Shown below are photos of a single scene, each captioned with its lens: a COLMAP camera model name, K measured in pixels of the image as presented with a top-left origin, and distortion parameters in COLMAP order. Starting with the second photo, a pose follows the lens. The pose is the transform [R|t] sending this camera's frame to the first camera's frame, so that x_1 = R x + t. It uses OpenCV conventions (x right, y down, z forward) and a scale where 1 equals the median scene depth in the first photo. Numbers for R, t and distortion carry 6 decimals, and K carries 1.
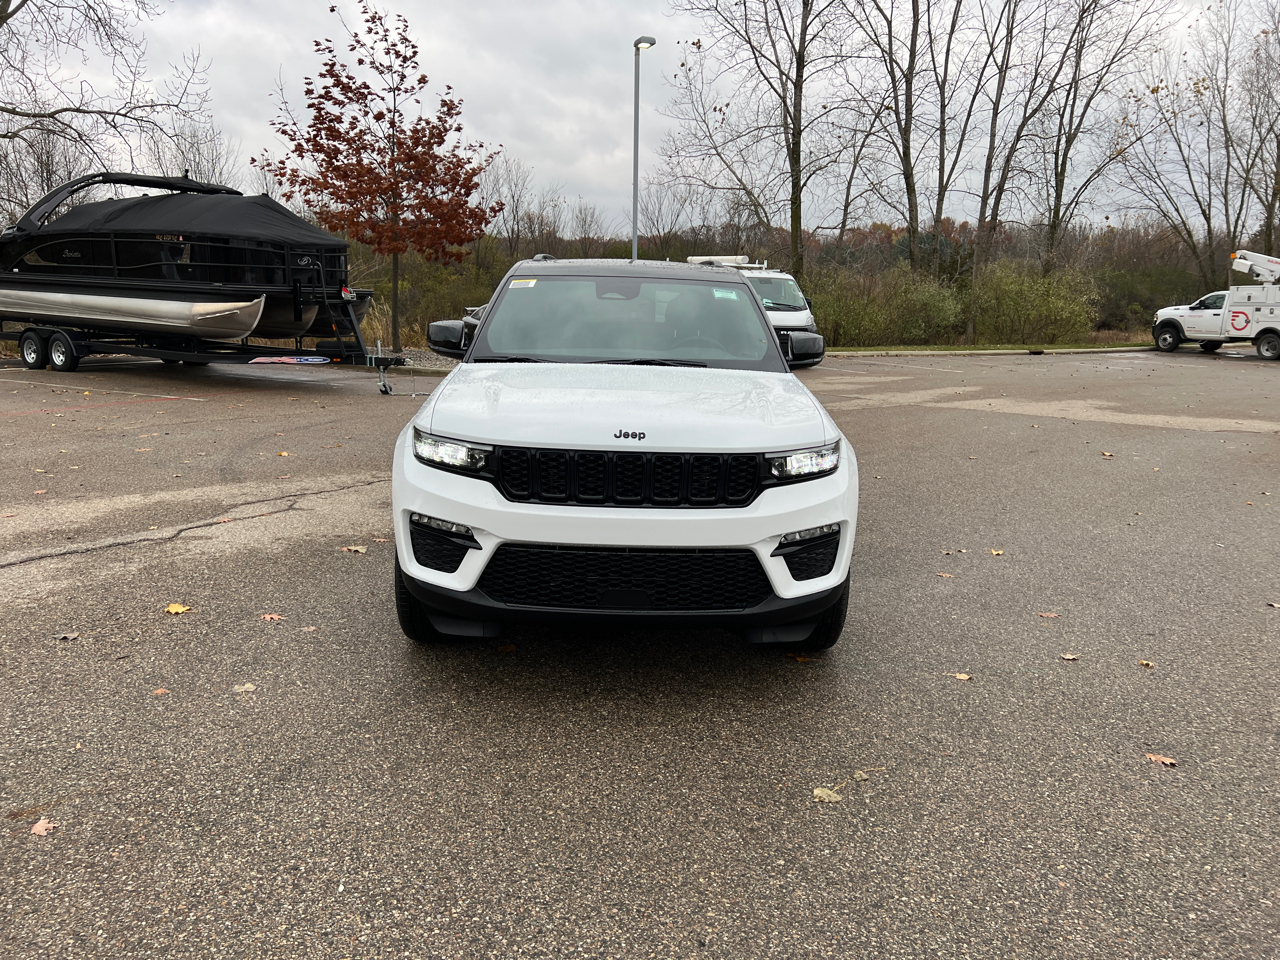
lens RADIAL K [[957.7, 0, 634.2], [0, 957.7, 477.2], [0, 0, 1]] dist [0.052182, -0.053219]
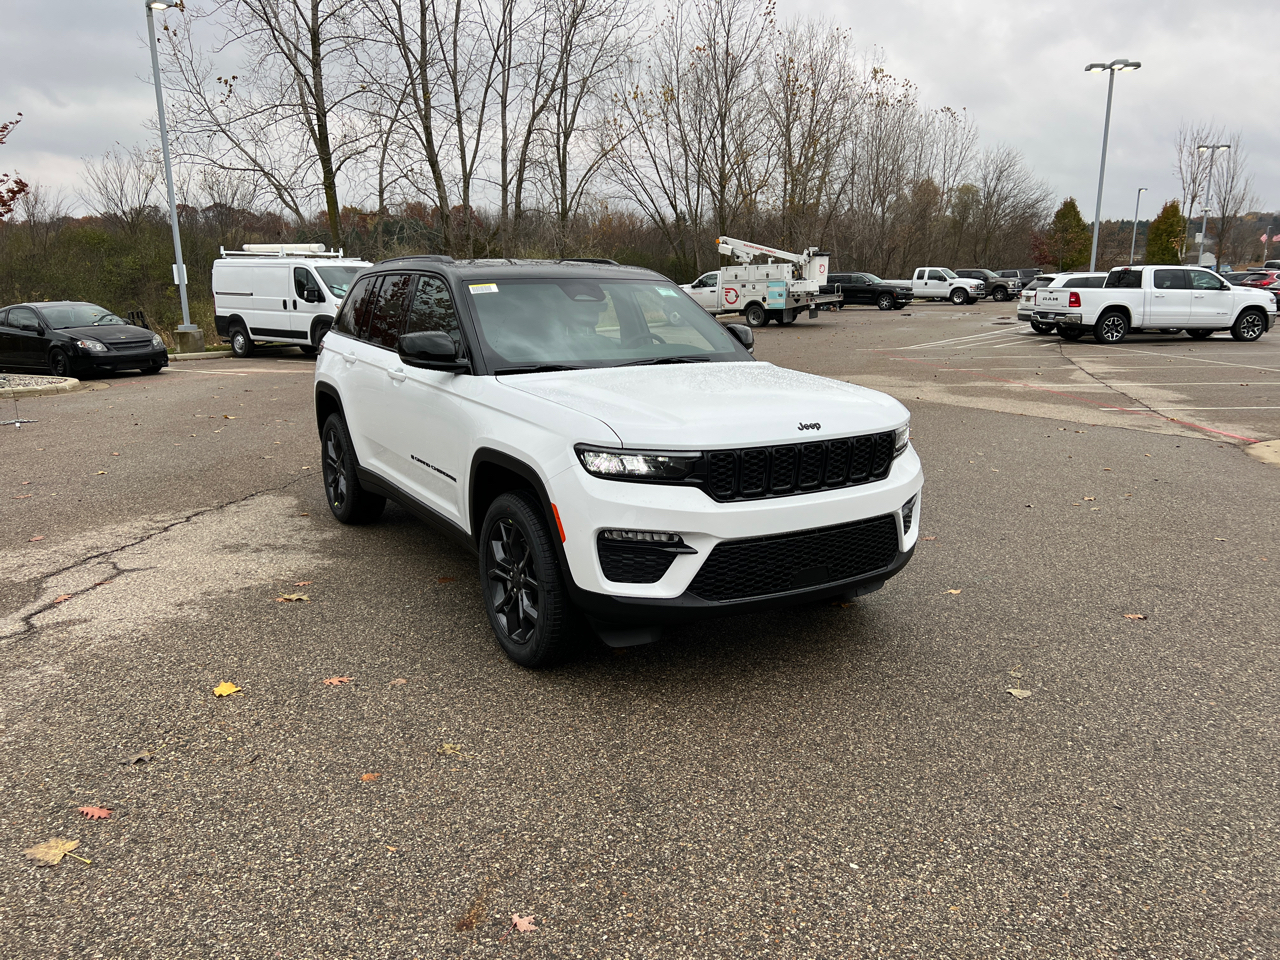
lens RADIAL K [[957.7, 0, 642.5], [0, 957.7, 484.8], [0, 0, 1]] dist [0.052182, -0.053219]
pose [[0.863153, -0.133448, 0.486990, -0.174089], [0.122097, 0.990985, 0.055148, -0.015011], [-0.489959, 0.011859, 0.871665, 0.031082]]
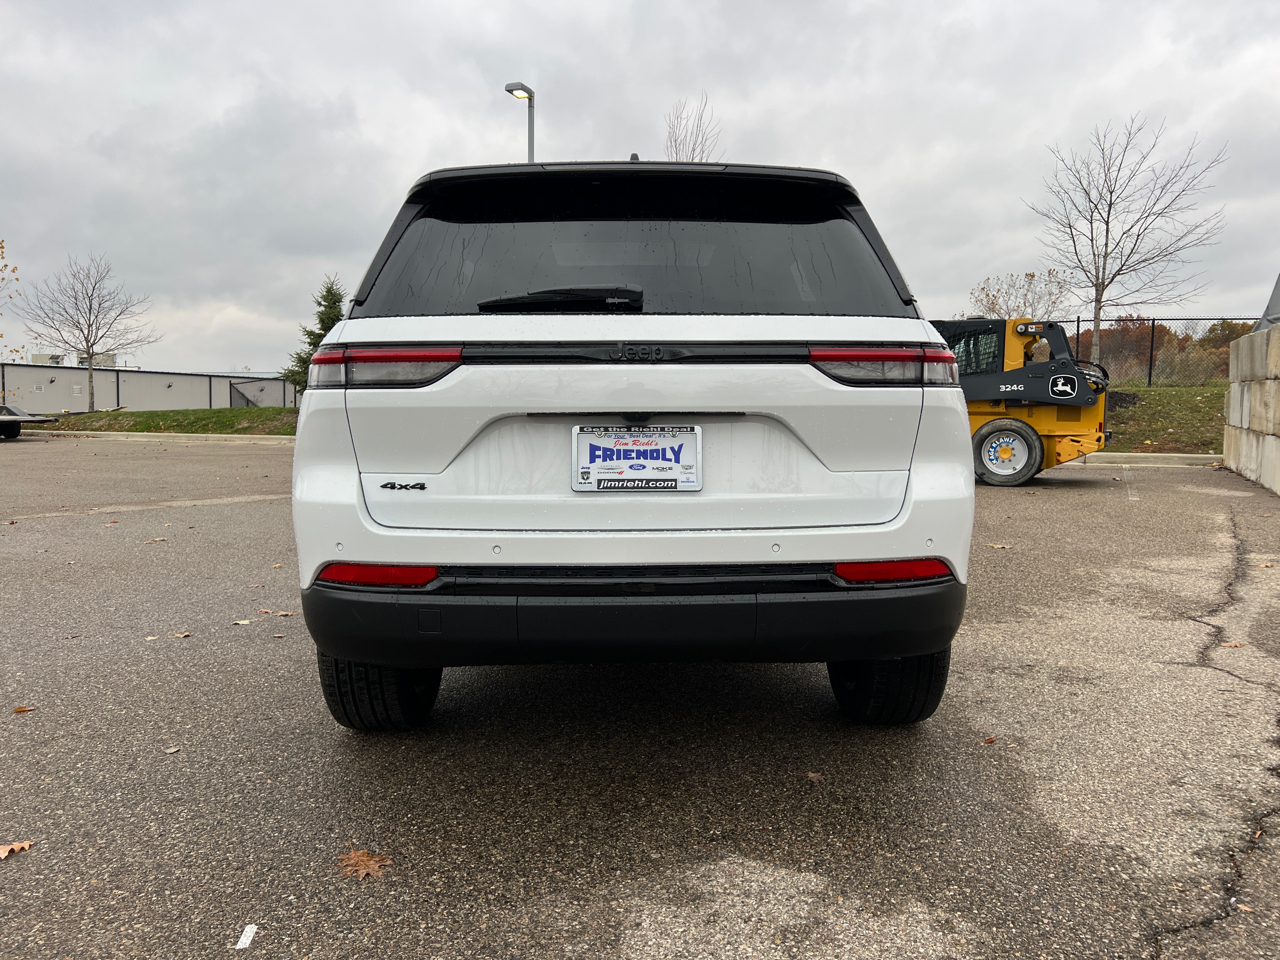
lens RADIAL K [[957.7, 0, 652.8], [0, 957.7, 477.3], [0, 0, 1]] dist [0.052182, -0.053219]
pose [[-0.999560, -0.028957, -0.006445, -0.008647], [-0.029628, 0.963538, 0.265927, -0.105259], [-0.001491, 0.266001, -0.963972, 0.728849]]
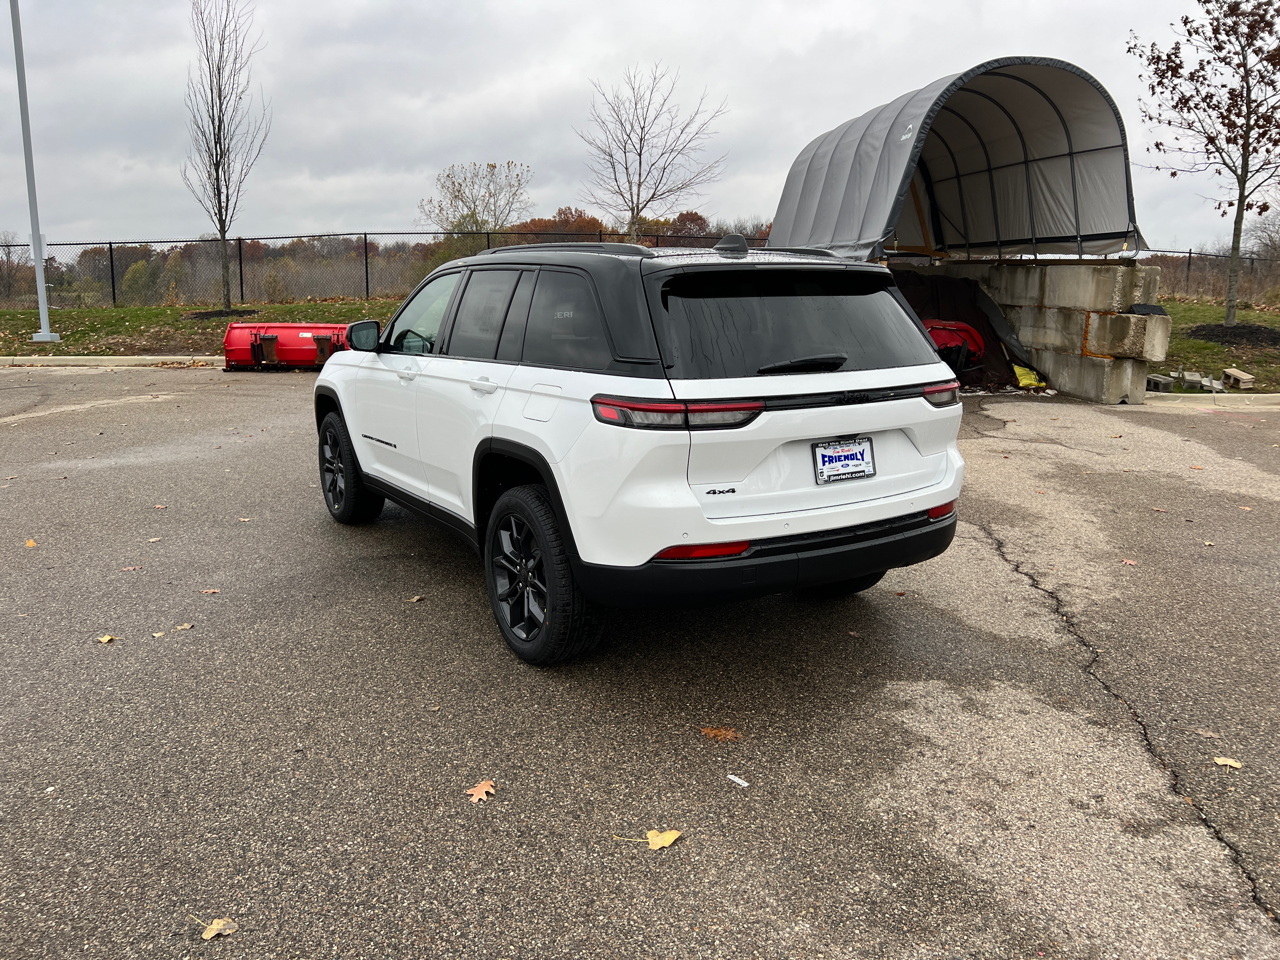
lens RADIAL K [[957.7, 0, 654.5], [0, 957.7, 472.0], [0, 0, 1]] dist [0.052182, -0.053219]
pose [[-0.851639, 0.067822, -0.519722, 0.173479], [-0.127484, 0.935009, 0.330916, -0.142753], [0.508388, 0.348078, -0.787644, 0.755030]]
